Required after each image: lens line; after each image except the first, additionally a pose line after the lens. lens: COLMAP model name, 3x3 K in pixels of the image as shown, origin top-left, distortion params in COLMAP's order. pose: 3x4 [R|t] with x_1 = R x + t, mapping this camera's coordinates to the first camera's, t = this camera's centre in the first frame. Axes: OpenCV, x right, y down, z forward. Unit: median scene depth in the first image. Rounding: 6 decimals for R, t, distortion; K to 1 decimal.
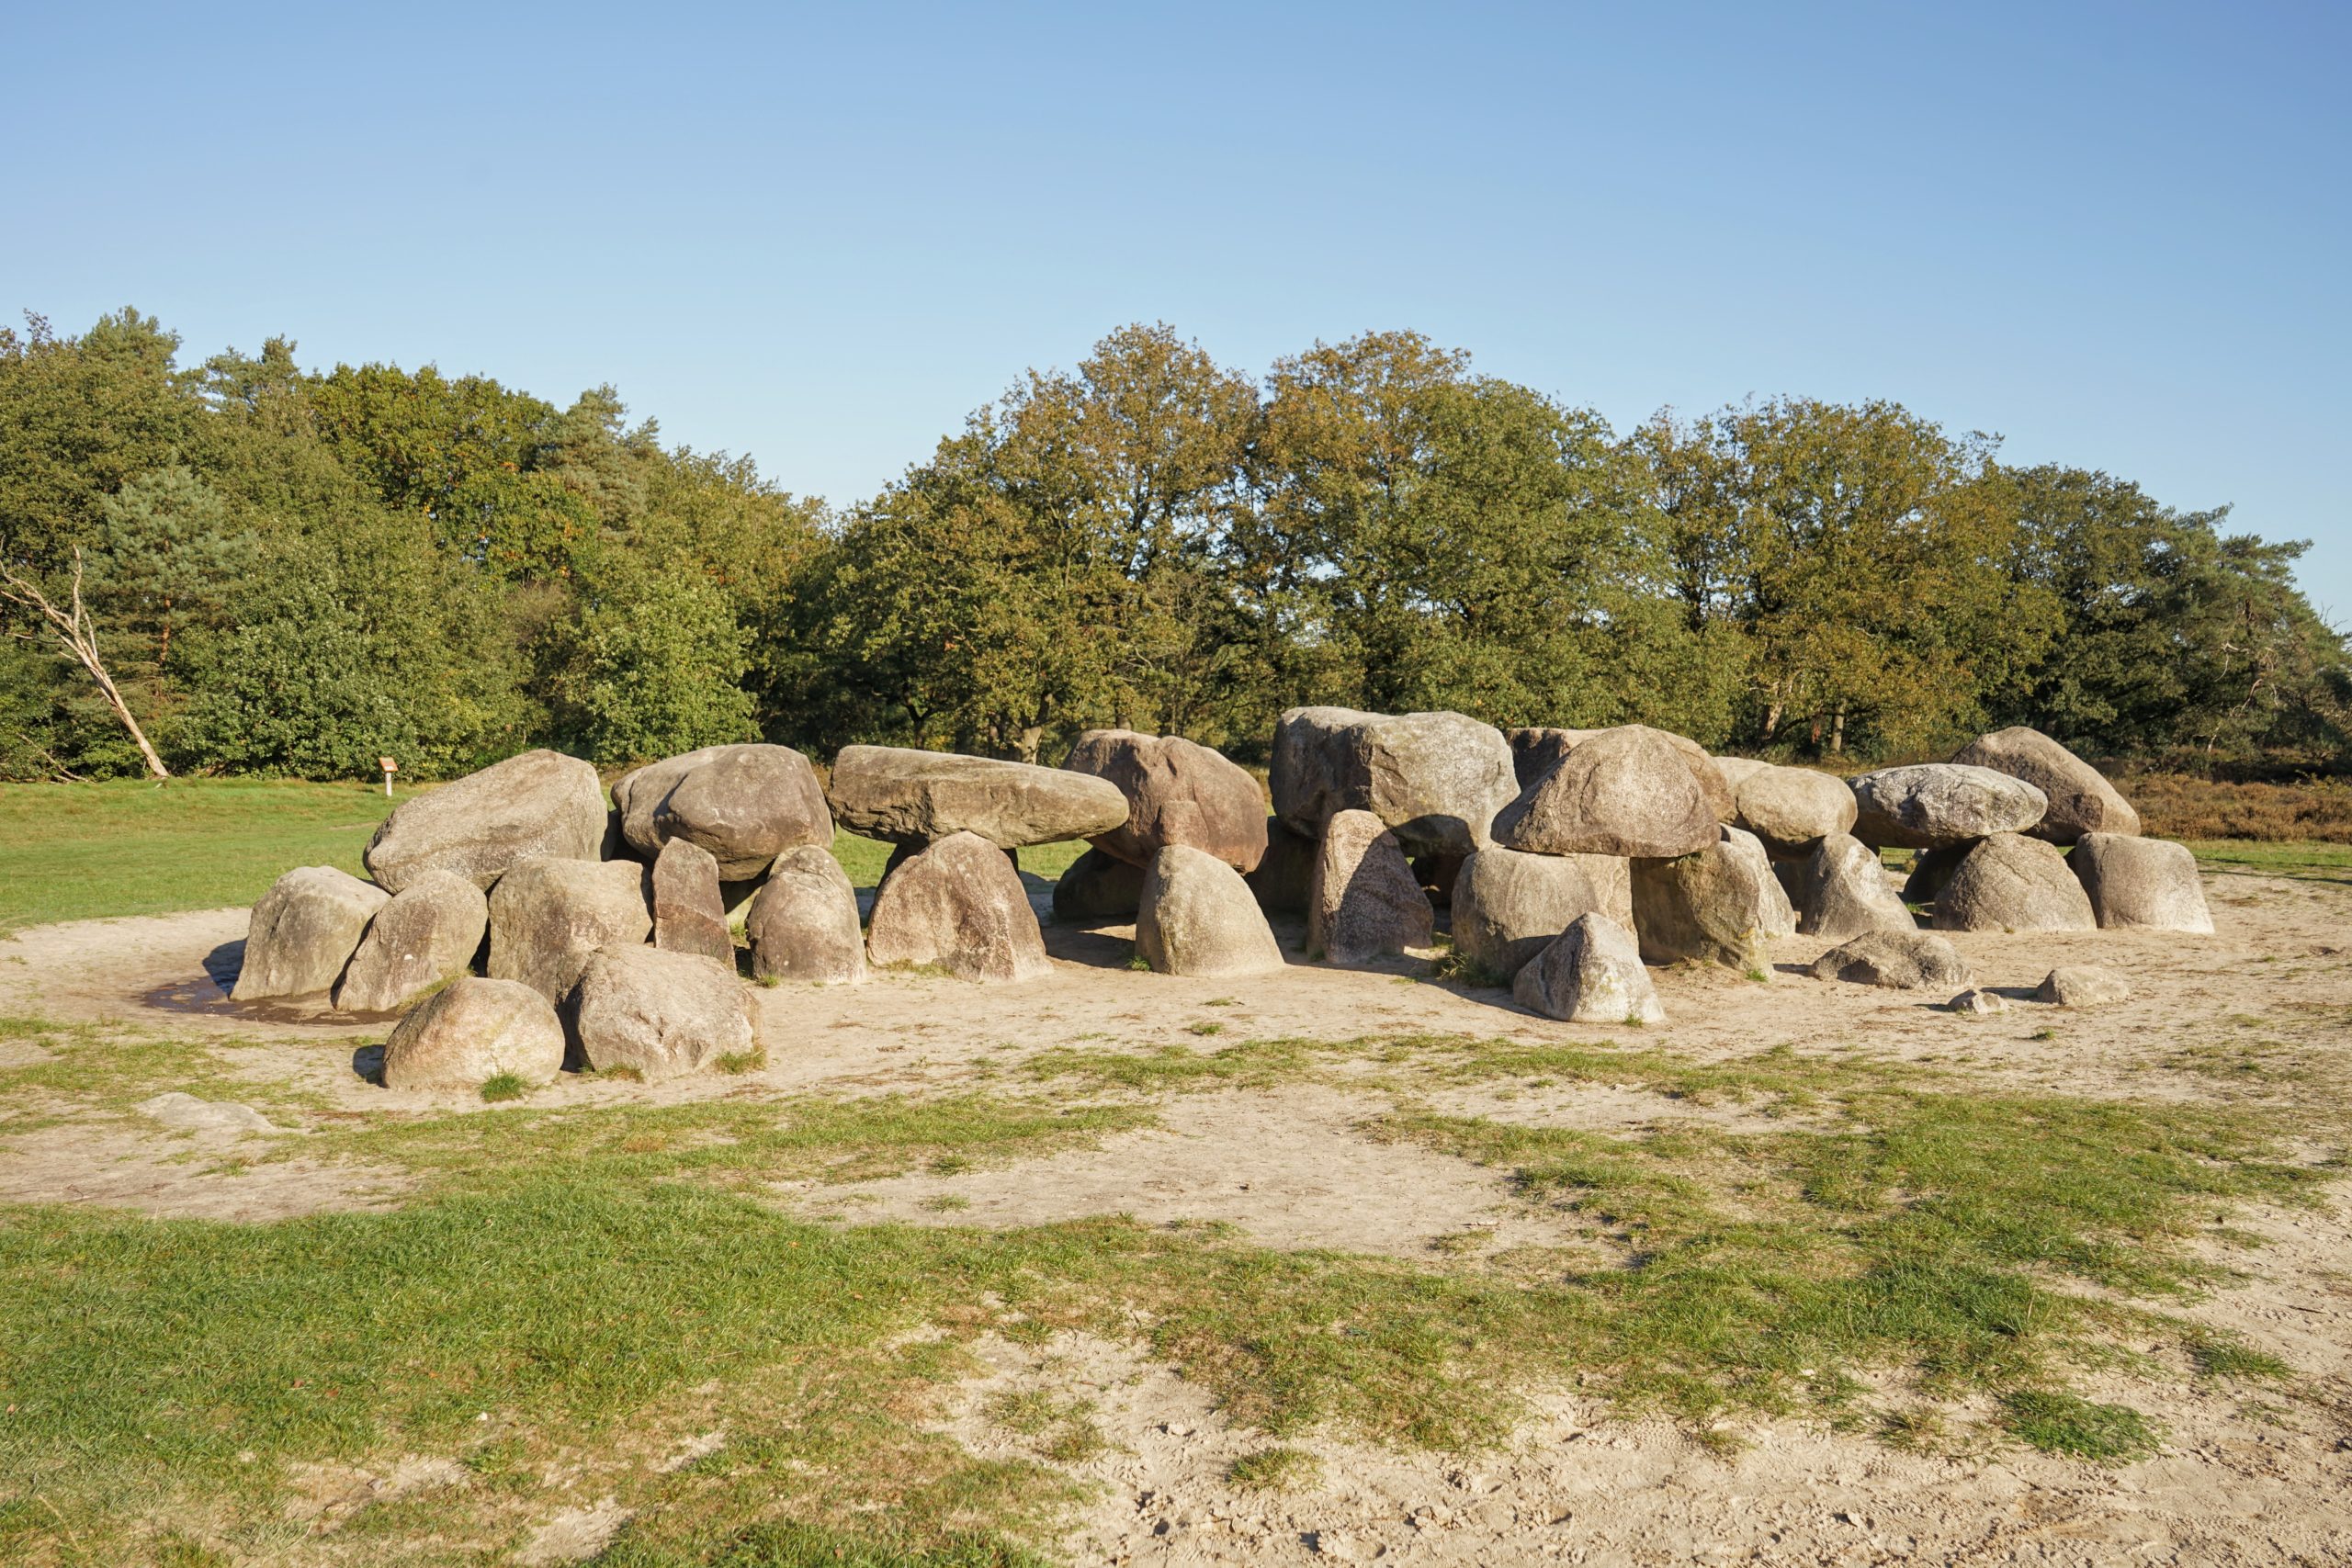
lens RADIAL K [[1862.7, 0, 1175.6], [0, 1862.7, 771.8], [0, 0, 1]] dist [-0.002407, 0.001032]
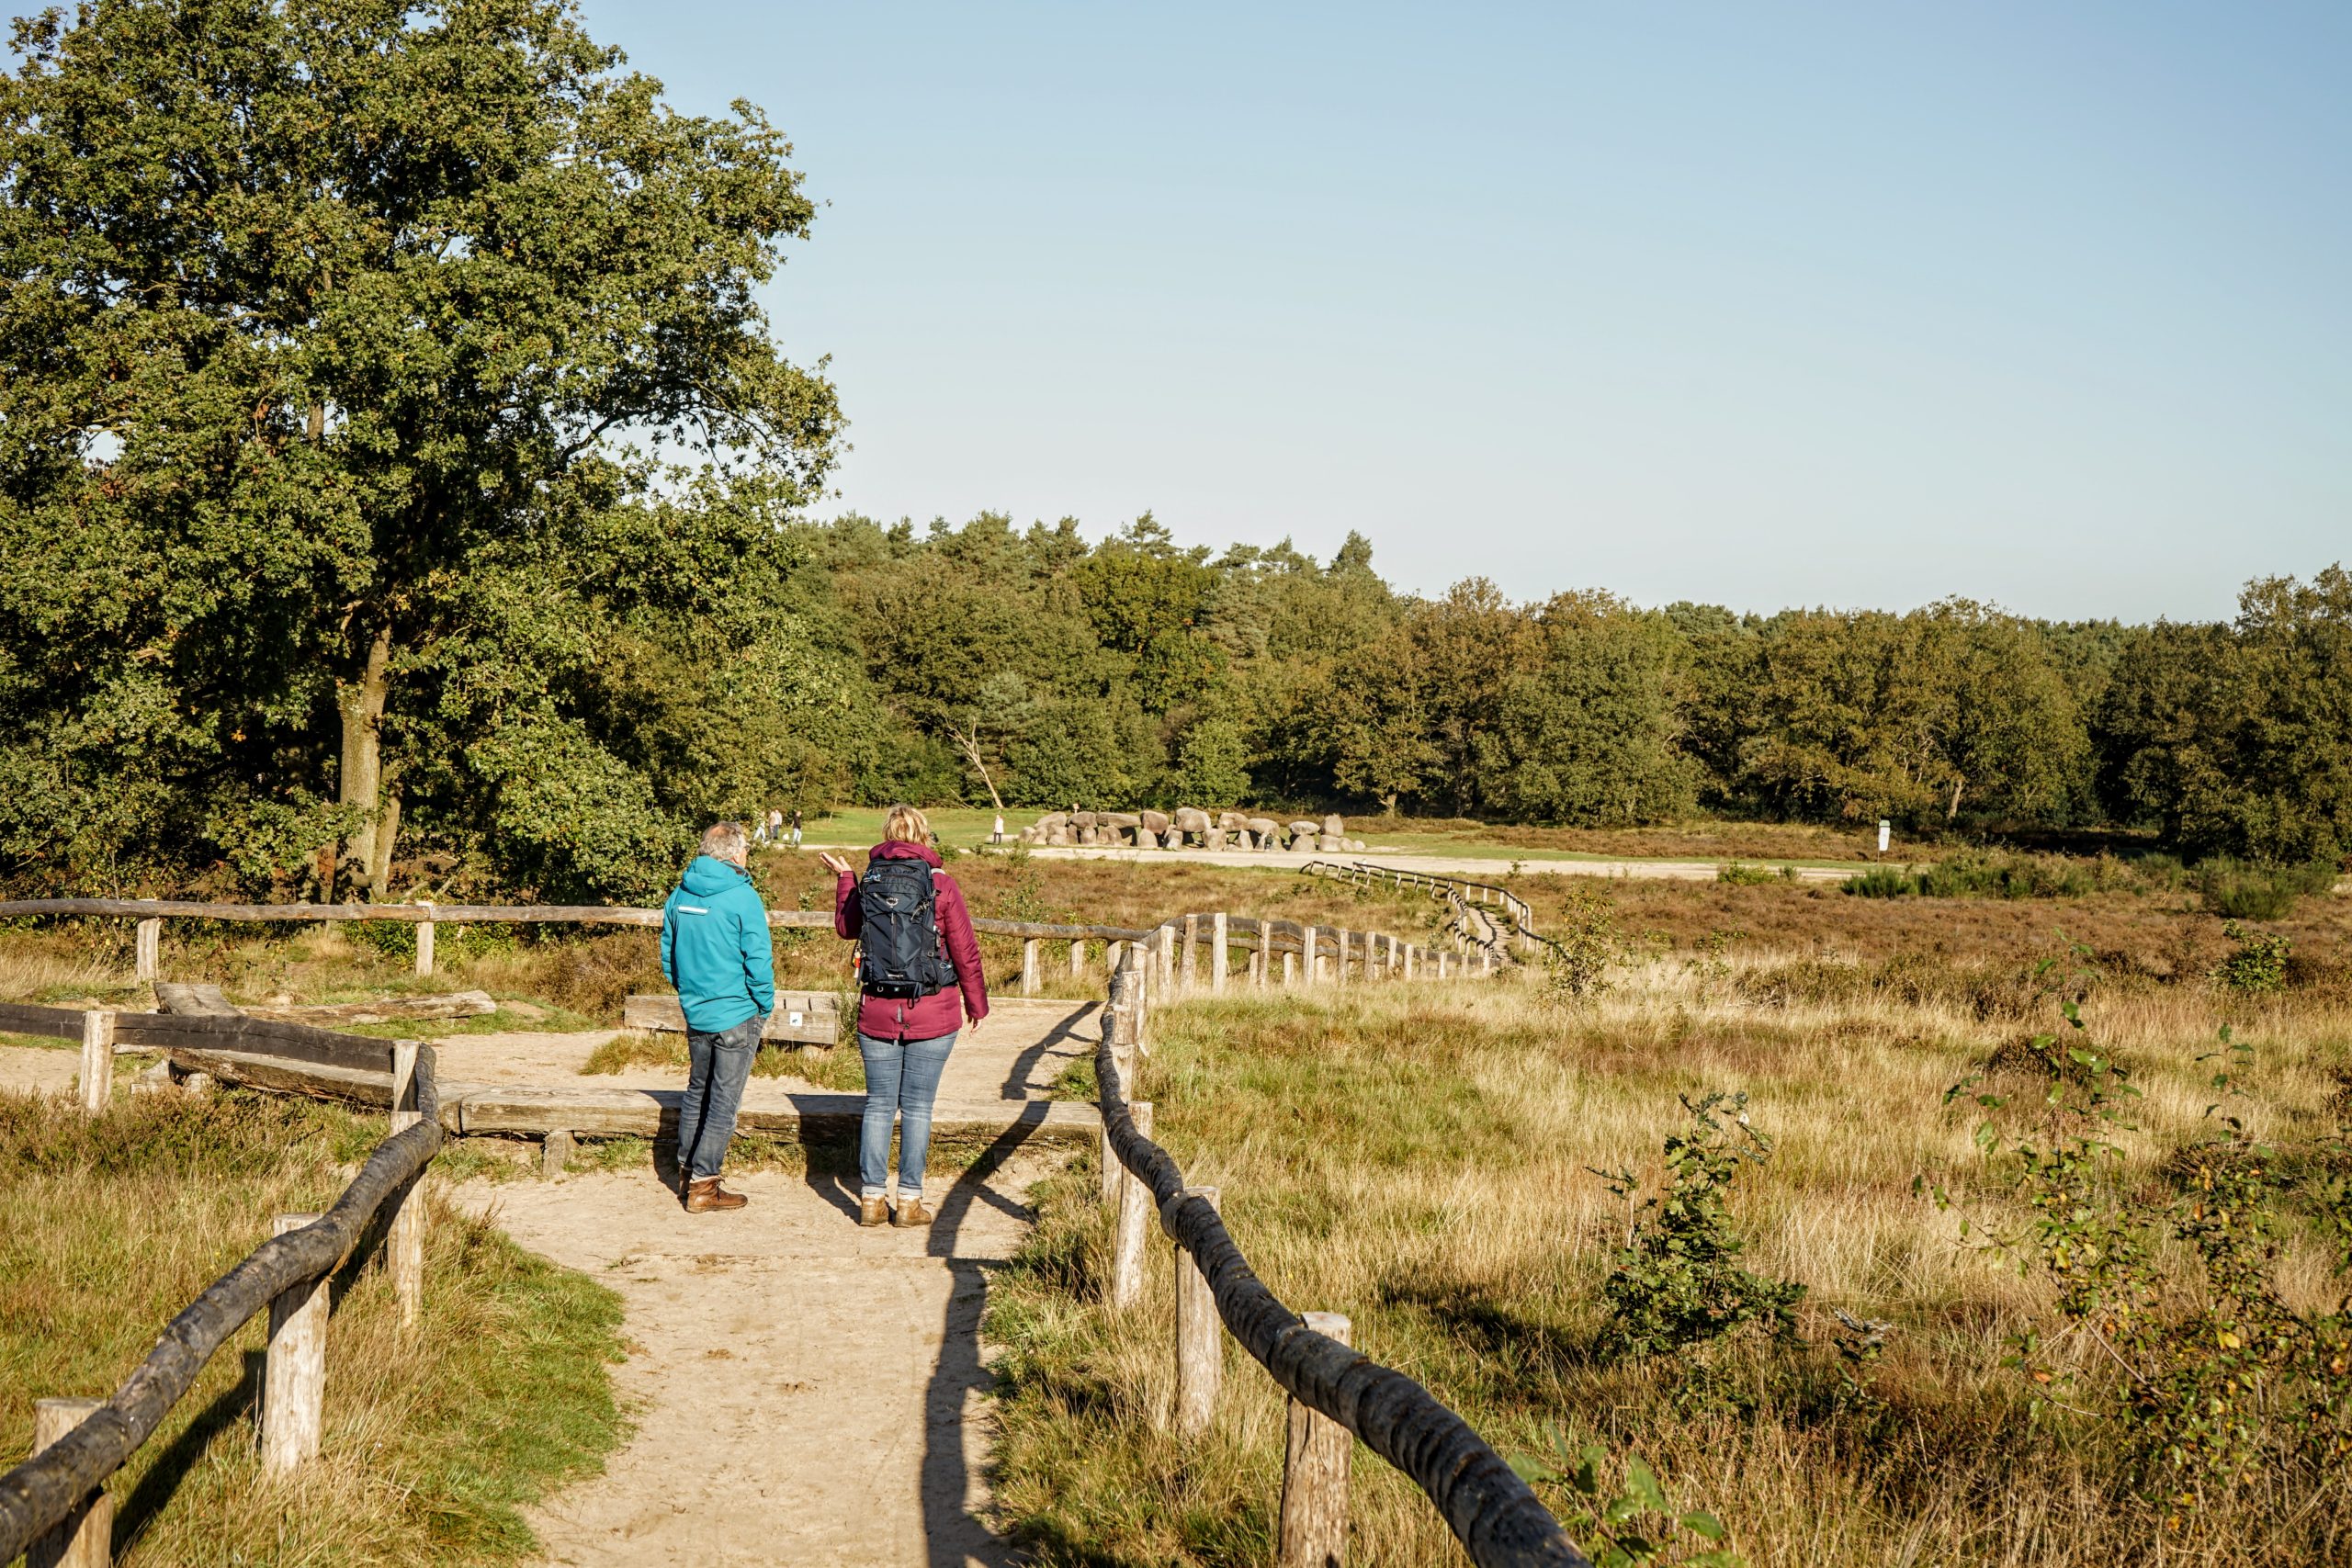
lens RADIAL K [[1862.7, 0, 1175.5], [0, 1862.7, 786.8], [0, 0, 1]] dist [-0.002407, 0.001032]
pose [[0.922470, 0.028014, -0.385052, 0.549976], [-0.032895, 0.999440, -0.006092, -0.014991], [0.384666, 0.018286, 0.922875, -1.054840]]
